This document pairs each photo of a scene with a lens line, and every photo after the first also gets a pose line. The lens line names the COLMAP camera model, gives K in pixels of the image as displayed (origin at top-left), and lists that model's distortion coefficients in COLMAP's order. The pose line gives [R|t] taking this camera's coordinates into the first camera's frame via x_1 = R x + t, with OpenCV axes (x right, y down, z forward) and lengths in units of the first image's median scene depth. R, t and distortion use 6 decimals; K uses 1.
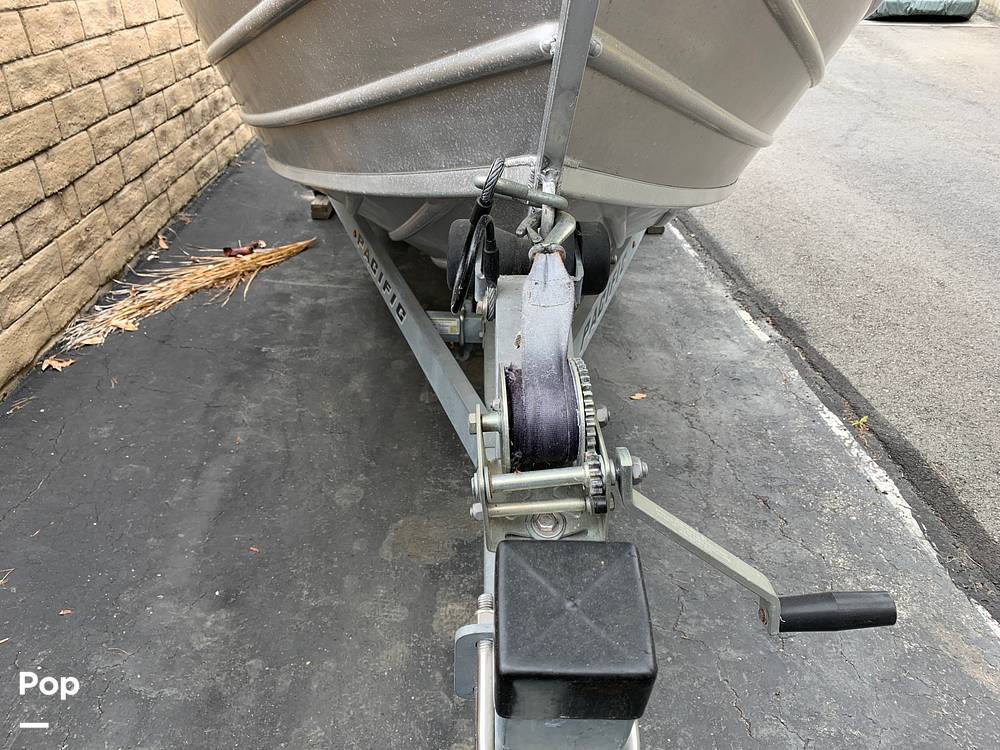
lens RADIAL K [[755.6, 0, 500.0], [0, 755.6, 375.0], [0, 0, 1]] dist [0.031893, -0.036793]
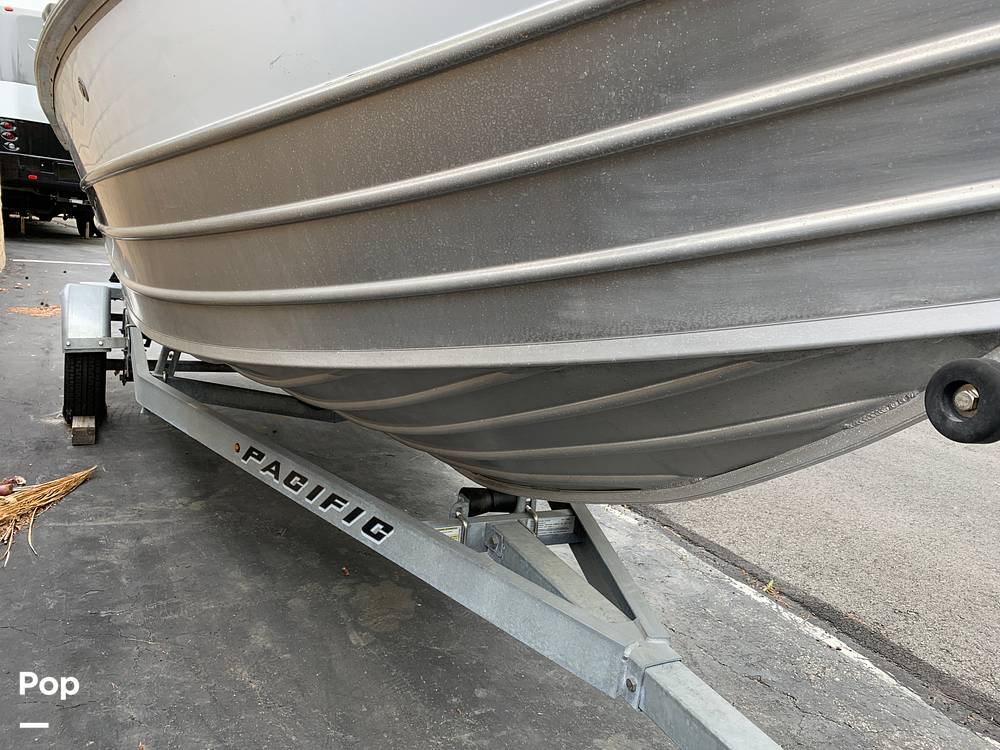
lens RADIAL K [[773.8, 0, 497.6], [0, 773.8, 372.2], [0, 0, 1]] dist [-0.009284, 0.009030]
pose [[0.903174, -0.035438, 0.427810, -0.290862], [0.154025, 0.956980, -0.245899, -0.015529], [-0.400691, 0.287983, 0.869777, 0.136627]]
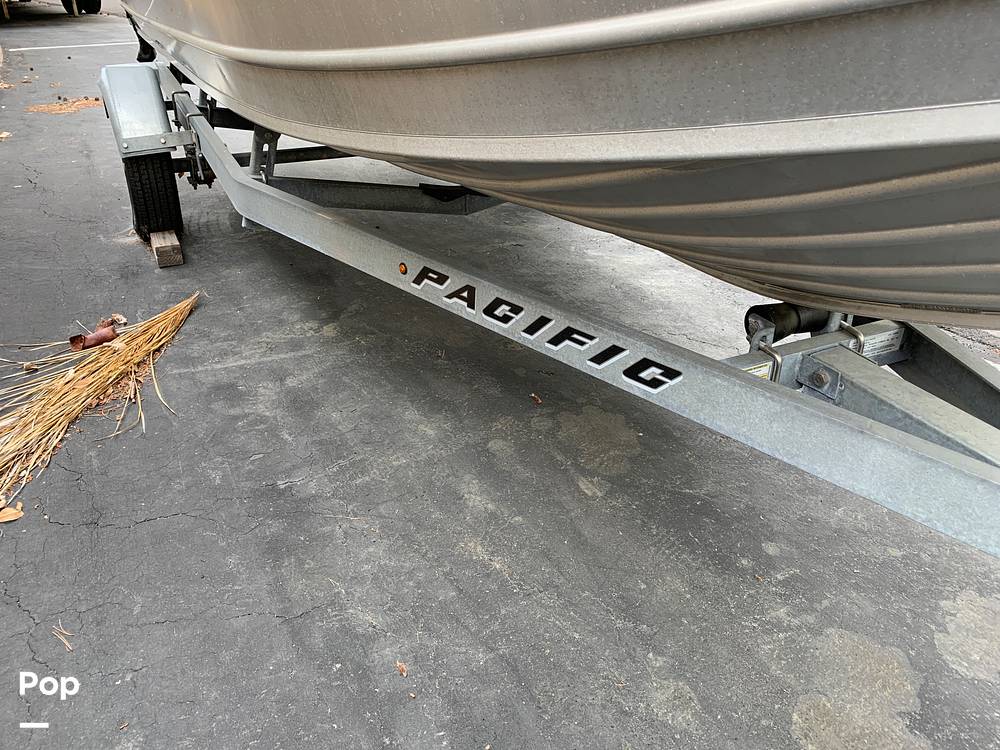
lens RADIAL K [[755.6, 0, 500.0], [0, 755.6, 375.0], [0, 0, 1]] dist [0.031893, -0.036793]
pose [[0.904510, -0.244887, 0.349131, -0.359296], [0.241186, 0.968932, 0.054774, -0.114824], [-0.351698, 0.034662, 0.935472, 0.380616]]
